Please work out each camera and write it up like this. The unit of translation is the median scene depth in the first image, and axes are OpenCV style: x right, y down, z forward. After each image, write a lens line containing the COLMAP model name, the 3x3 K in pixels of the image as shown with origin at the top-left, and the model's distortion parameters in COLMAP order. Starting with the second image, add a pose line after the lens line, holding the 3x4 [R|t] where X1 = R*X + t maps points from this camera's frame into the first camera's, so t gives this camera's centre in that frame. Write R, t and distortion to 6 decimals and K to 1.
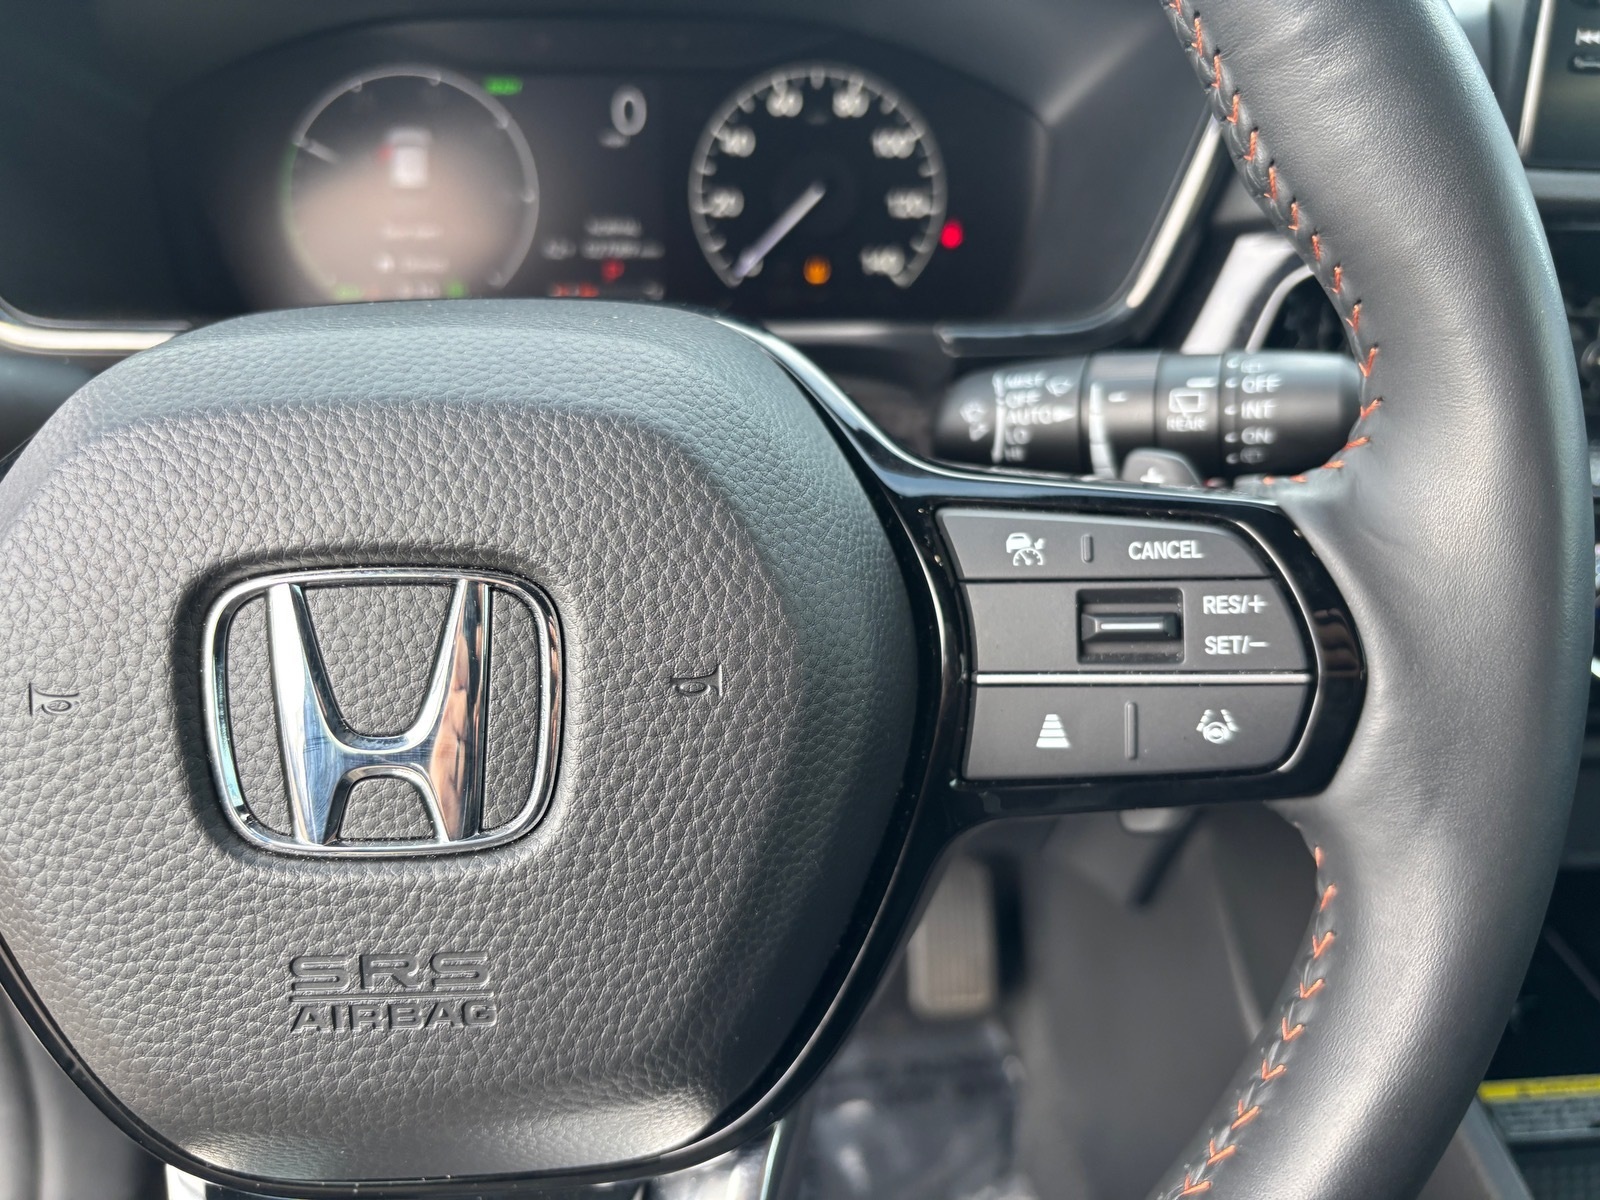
lens RADIAL K [[1225.1, 0, 800.0], [0, 1225.1, 579.8], [0, 0, 1]] dist [-0.014223, -0.003374]
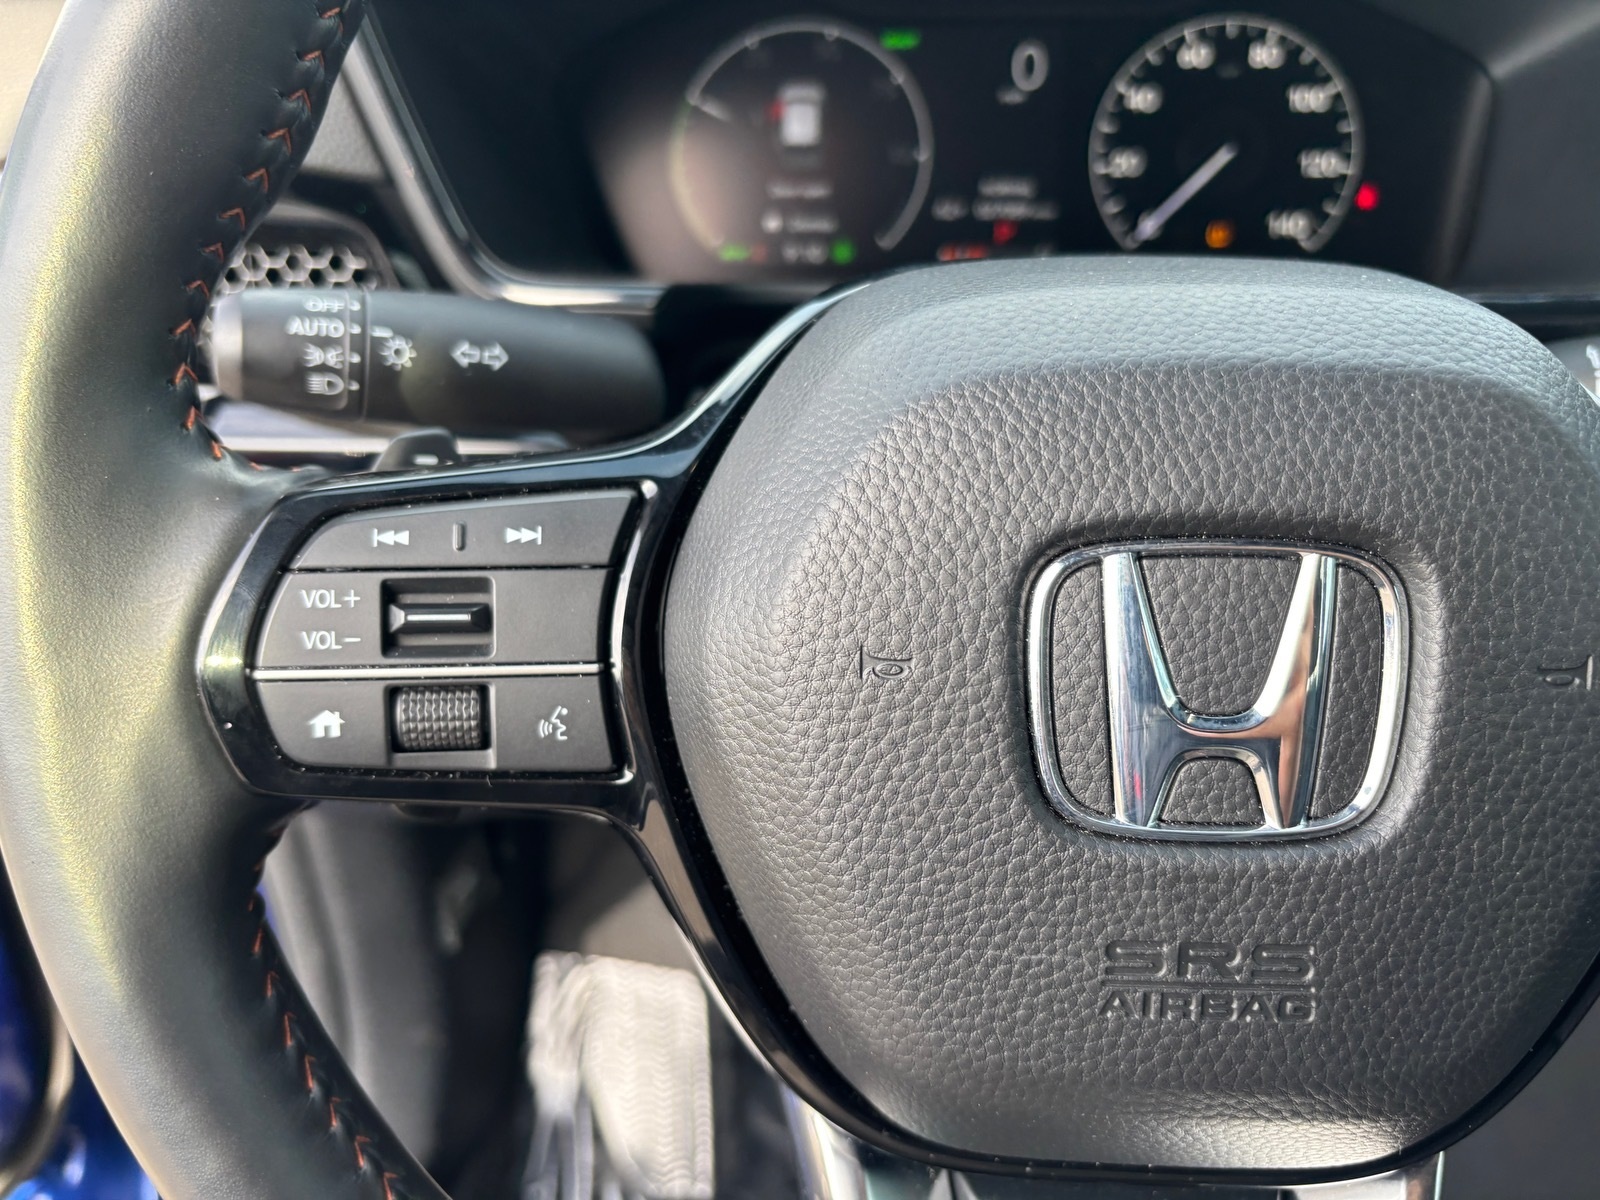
lens RADIAL K [[1233.0, 0, 821.5], [0, 1233.0, 597.6], [0, 0, 1]] dist [-0.008628, -0.007876]
pose [[0.993911, 0.036216, -0.104061, -0.543716], [-0.032322, 0.998722, 0.038865, 0.008277], [0.105336, -0.035265, 0.993811, 0.017575]]
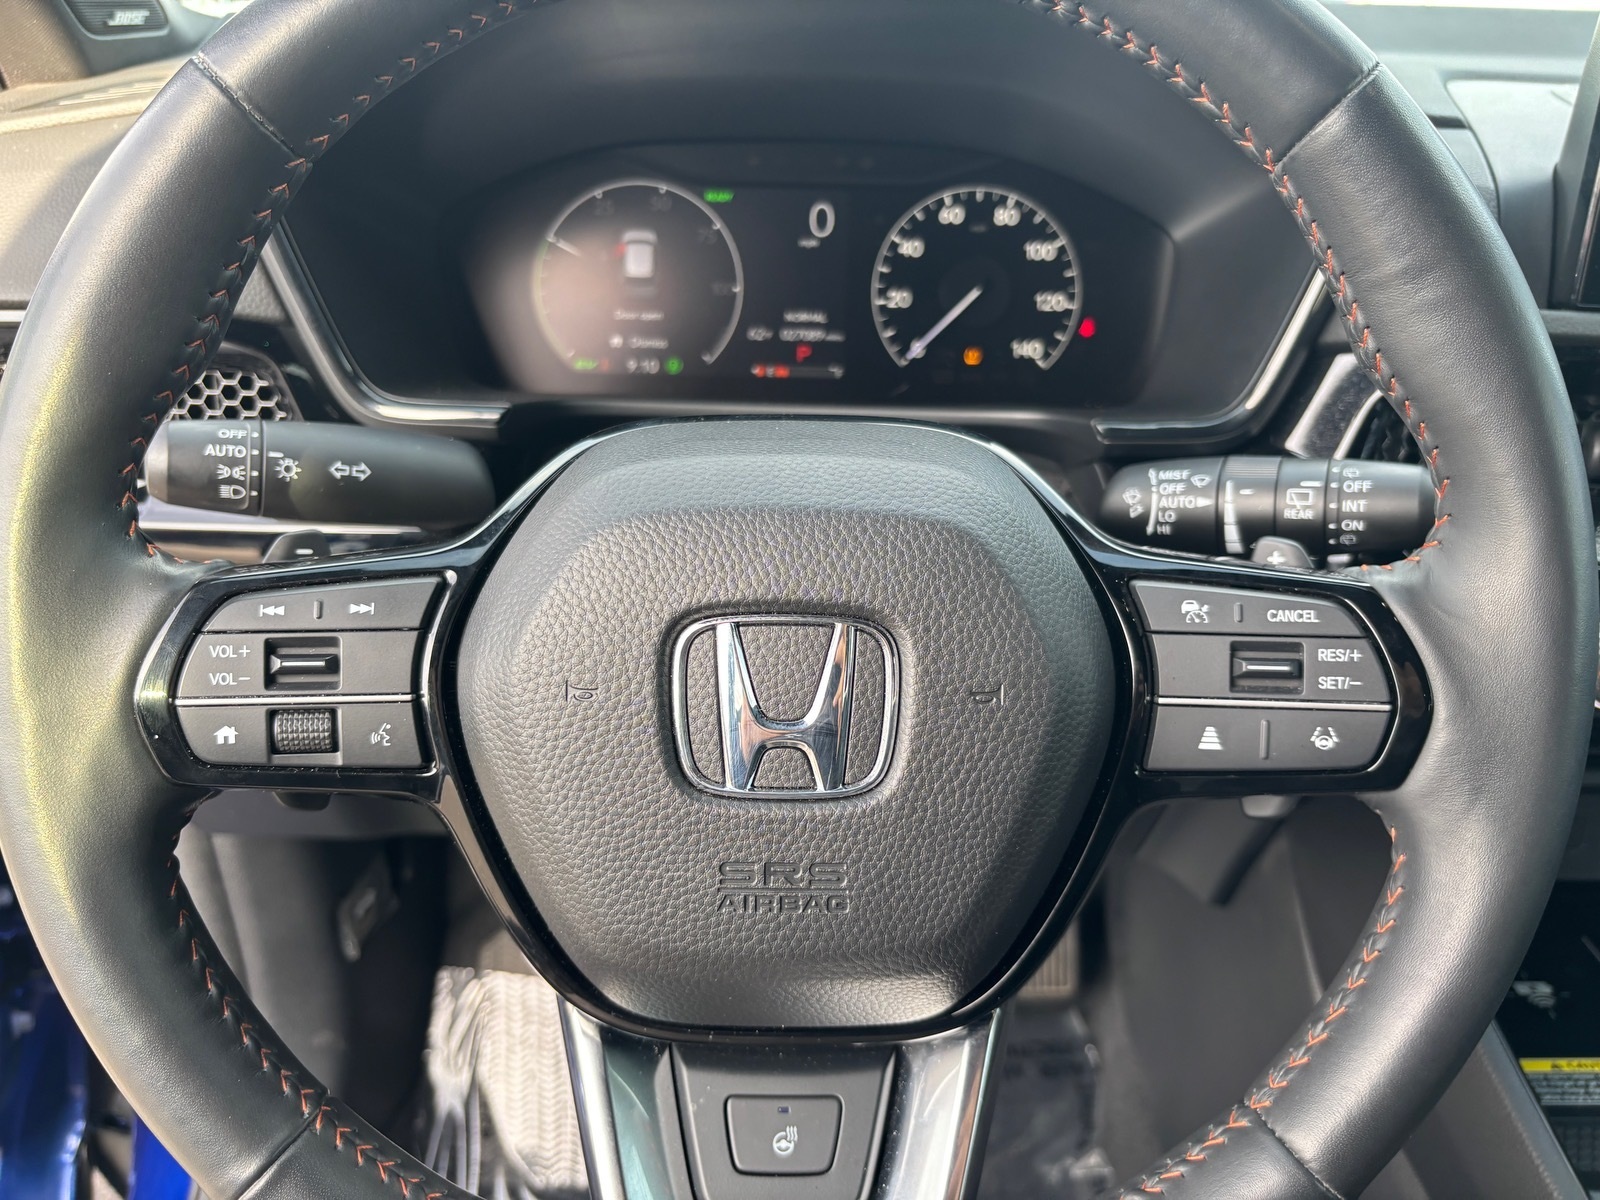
lens RADIAL K [[1191.2, 0, 819.6], [0, 1191.2, 602.0], [0, 0, 1]] dist [0.009263, -0.005590]
pose [[0.998612, 0.033254, -0.040835, -0.237471], [-0.033122, 0.999444, 0.003907, -0.032579], [0.040942, -0.002549, 0.999158, -0.506464]]
